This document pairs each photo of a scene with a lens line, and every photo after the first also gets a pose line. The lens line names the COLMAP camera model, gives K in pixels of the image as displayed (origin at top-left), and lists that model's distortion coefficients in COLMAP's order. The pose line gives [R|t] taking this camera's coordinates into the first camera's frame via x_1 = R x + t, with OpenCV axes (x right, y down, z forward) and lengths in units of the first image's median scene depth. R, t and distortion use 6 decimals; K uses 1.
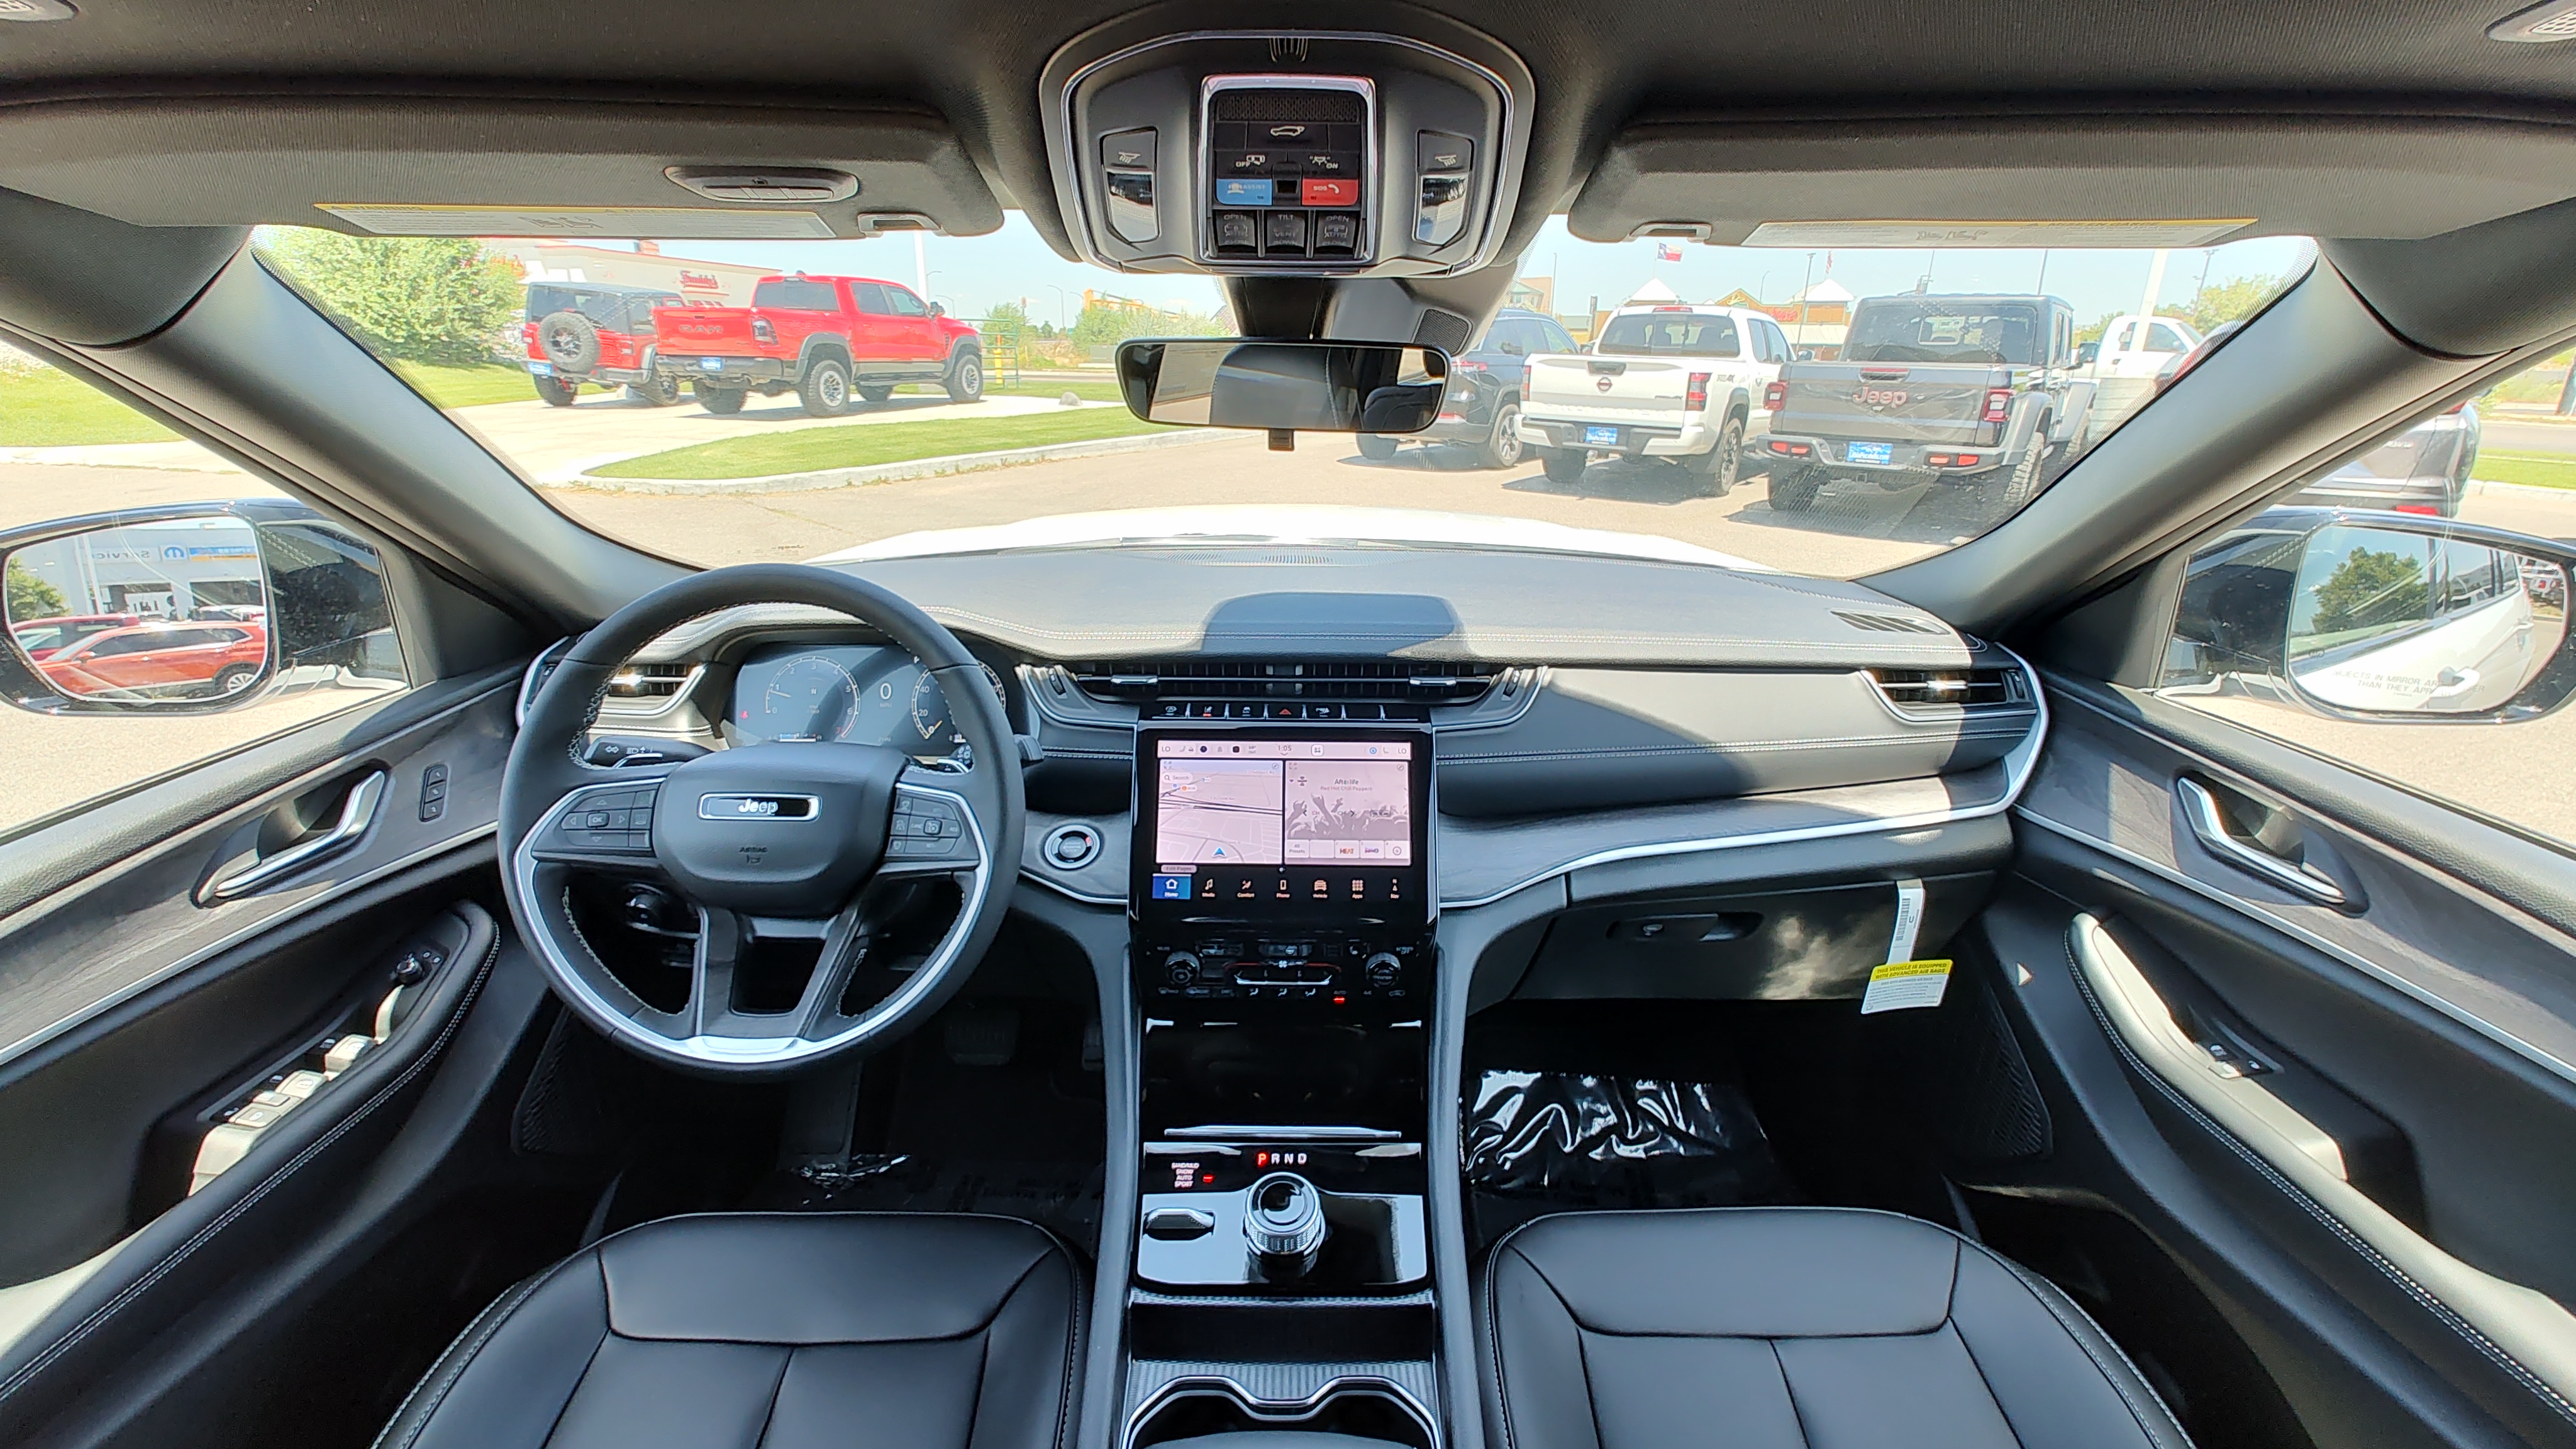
lens RADIAL K [[1078.1, 0, 1280.5], [0, 1078.1, 730.4], [0, 0, 1]] dist [0.001846, 0.002474]
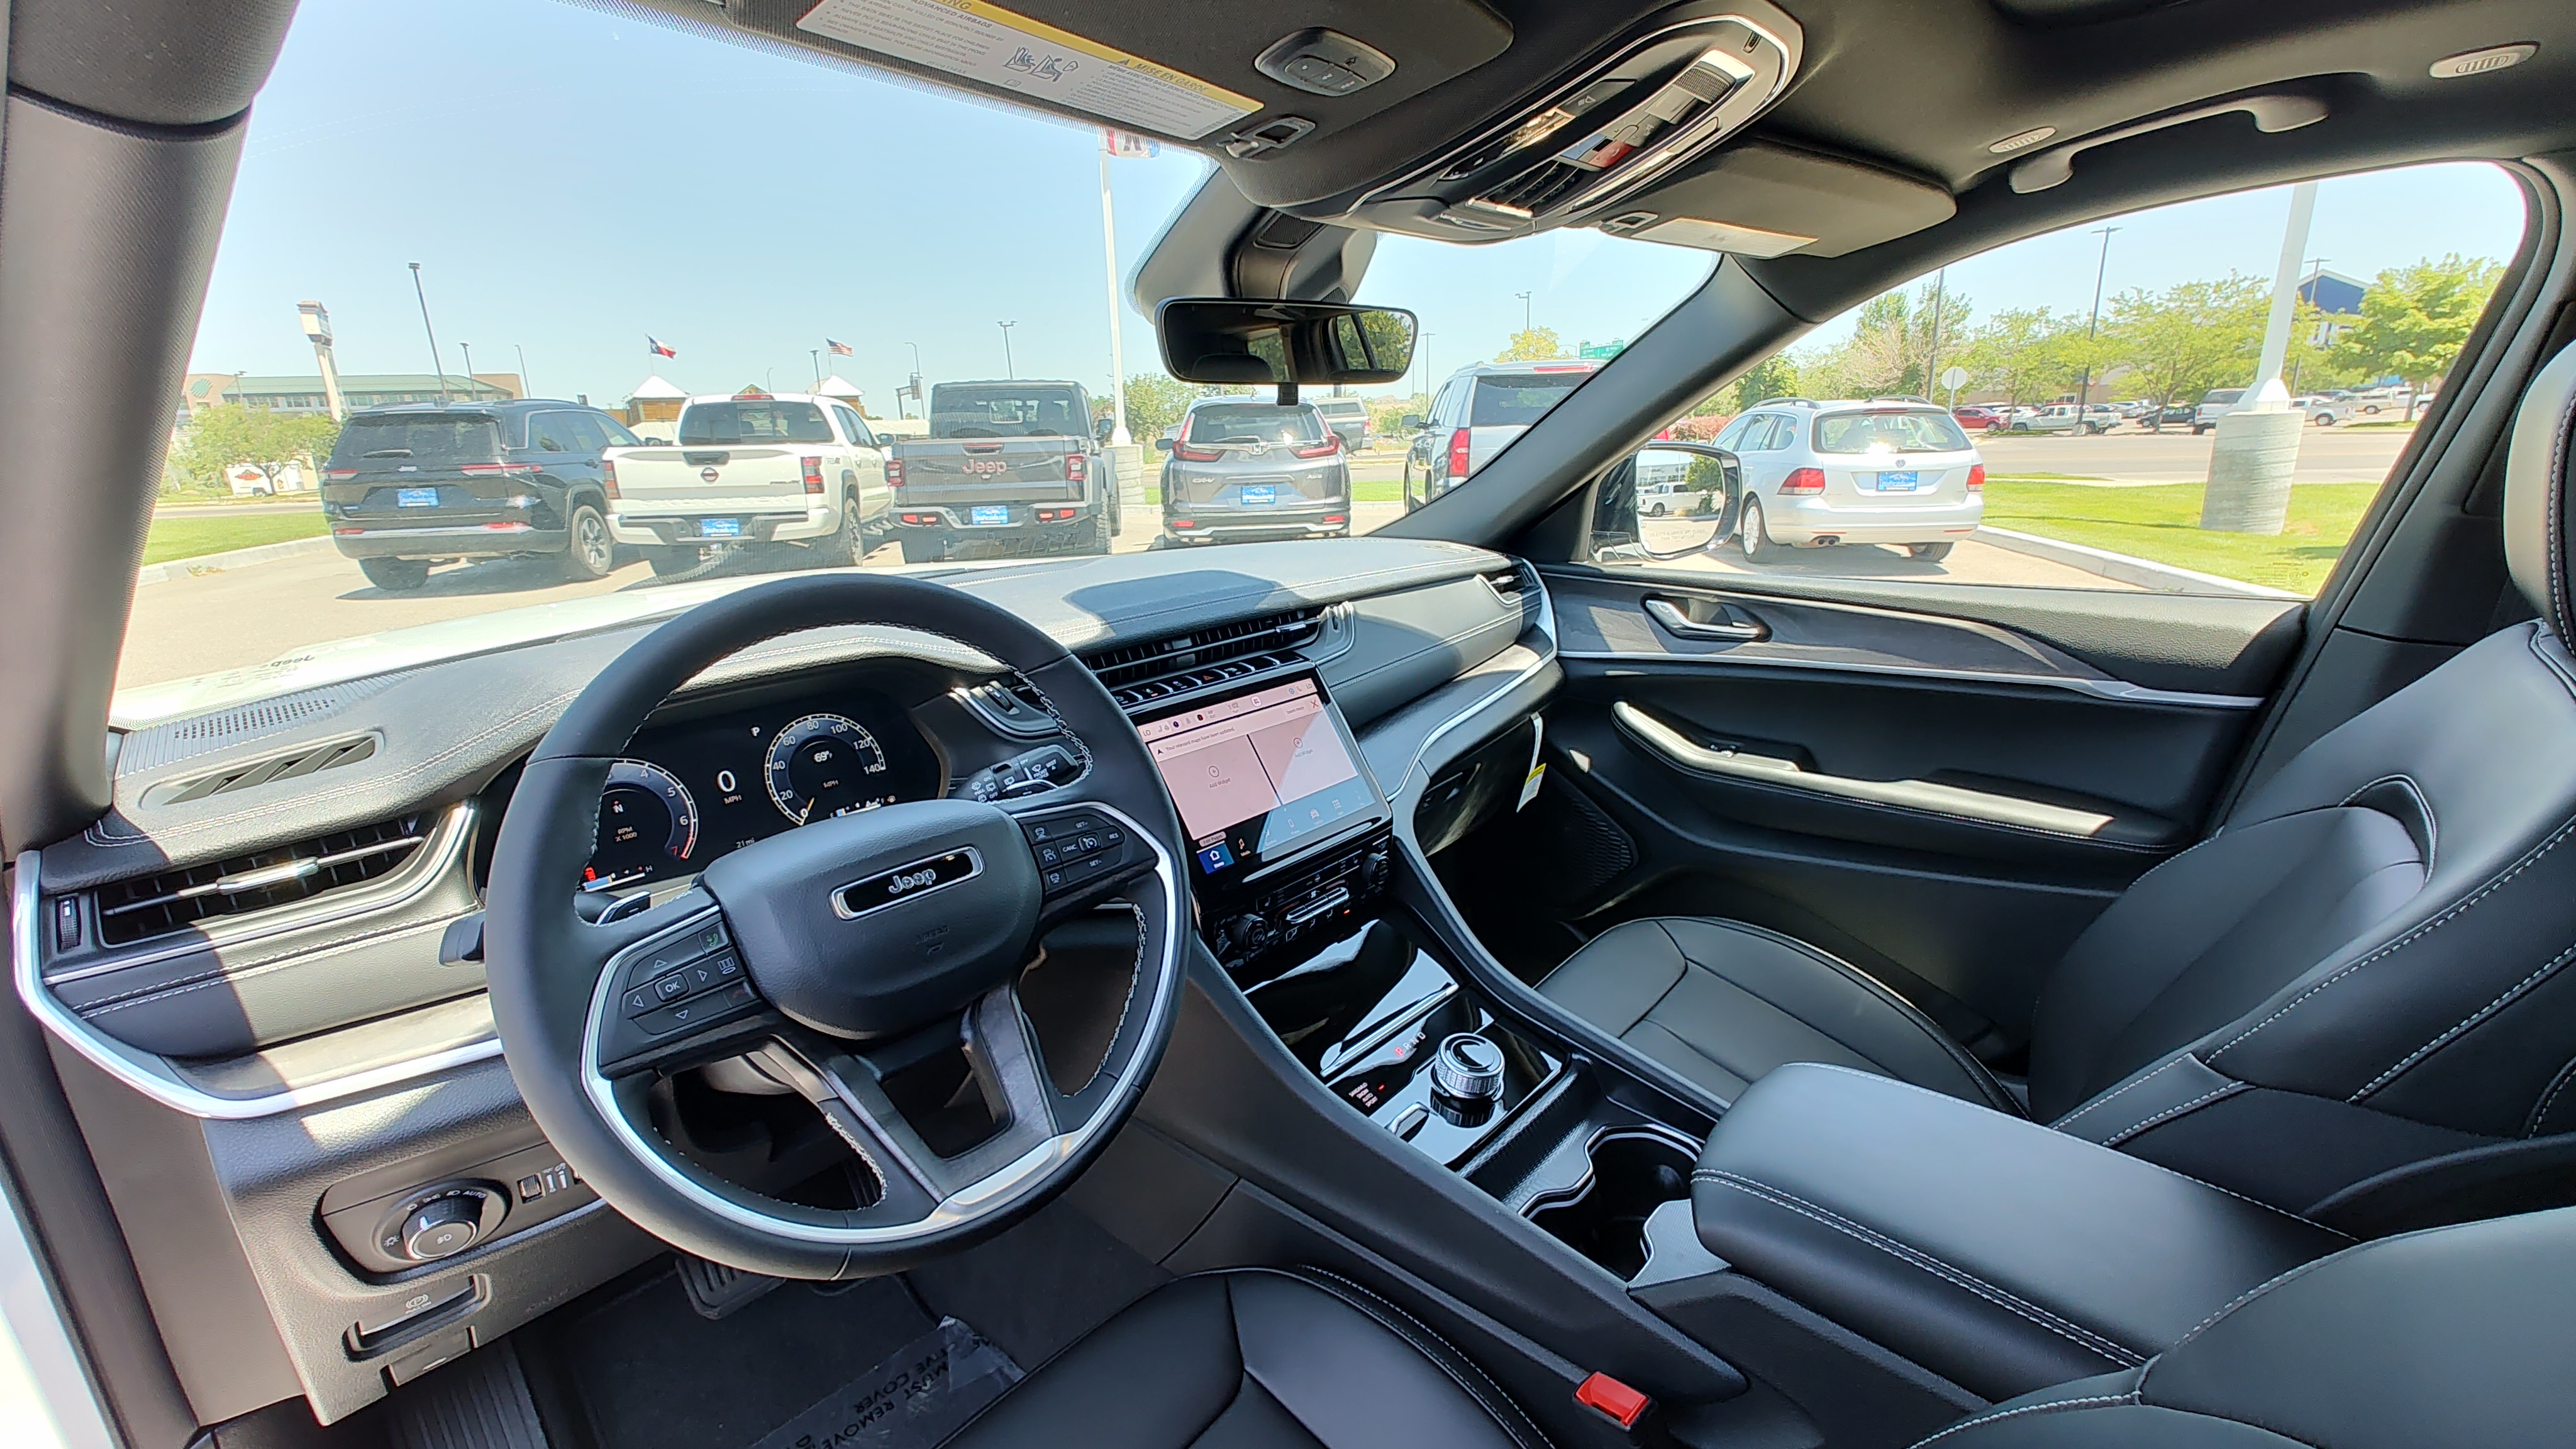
lens RADIAL K [[1078.1, 0, 1273.0], [0, 1078.1, 726.3], [0, 0, 1]] dist [0.001846, 0.002474]
pose [[0.681416, -0.226278, 0.696039, -0.703779], [0.284544, 0.958098, 0.032906, 0.011861], [-0.674319, 0.175632, 0.717250, 0.226918]]
